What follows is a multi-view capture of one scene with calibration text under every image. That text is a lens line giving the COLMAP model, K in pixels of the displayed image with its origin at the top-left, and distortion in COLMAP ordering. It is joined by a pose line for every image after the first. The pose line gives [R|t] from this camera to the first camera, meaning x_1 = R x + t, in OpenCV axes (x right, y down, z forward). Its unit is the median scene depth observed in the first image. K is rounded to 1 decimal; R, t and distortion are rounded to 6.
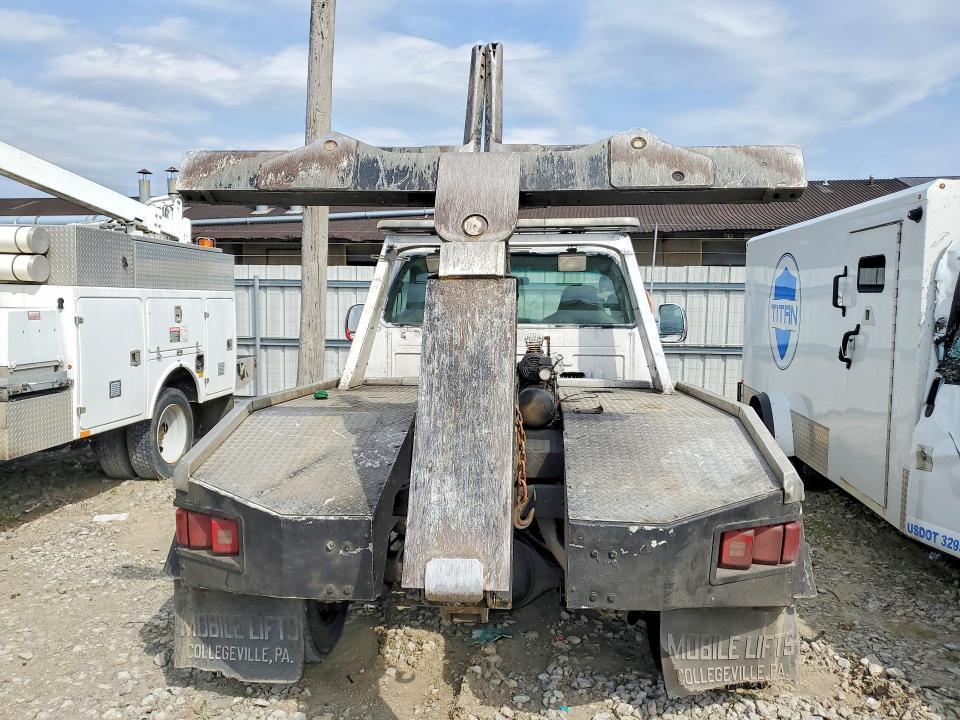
lens RADIAL K [[782.5, 0, 498.4], [0, 782.5, 358.5], [0, 0, 1]] dist [0.062551, -0.005328]
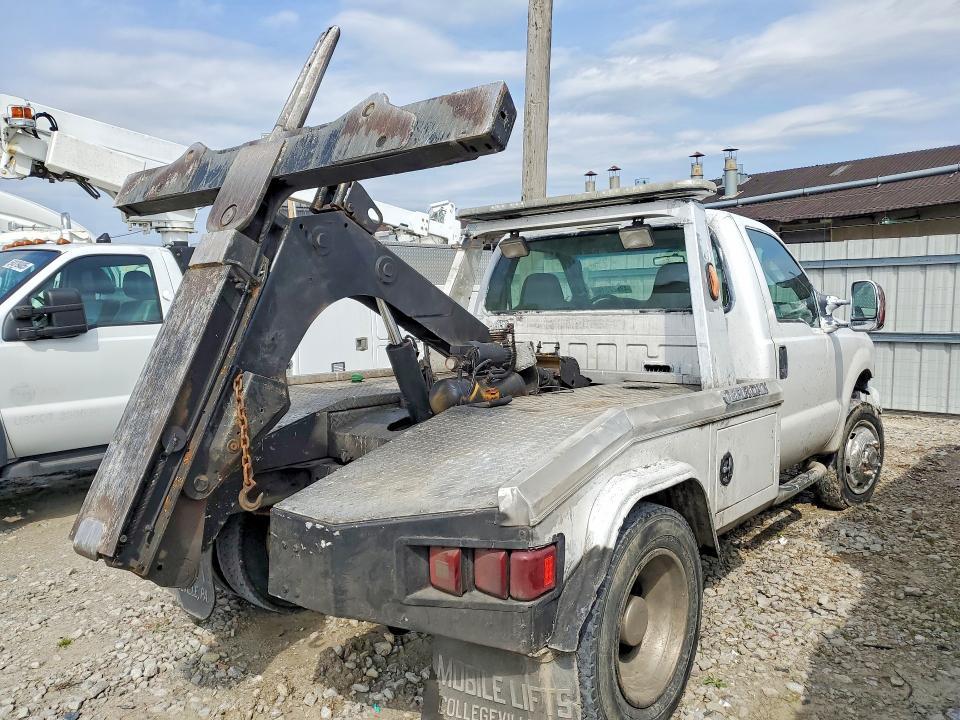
lens RADIAL K [[789.0, 0, 462.5], [0, 789.0, 362.4], [0, 0, 1]] dist [0.025572, -0.011621]
pose [[0.797978, 0.024775, -0.602177, 0.462612], [-0.014349, 0.999652, 0.022113, -0.001231], [0.602515, -0.009006, 0.798056, 0.184621]]
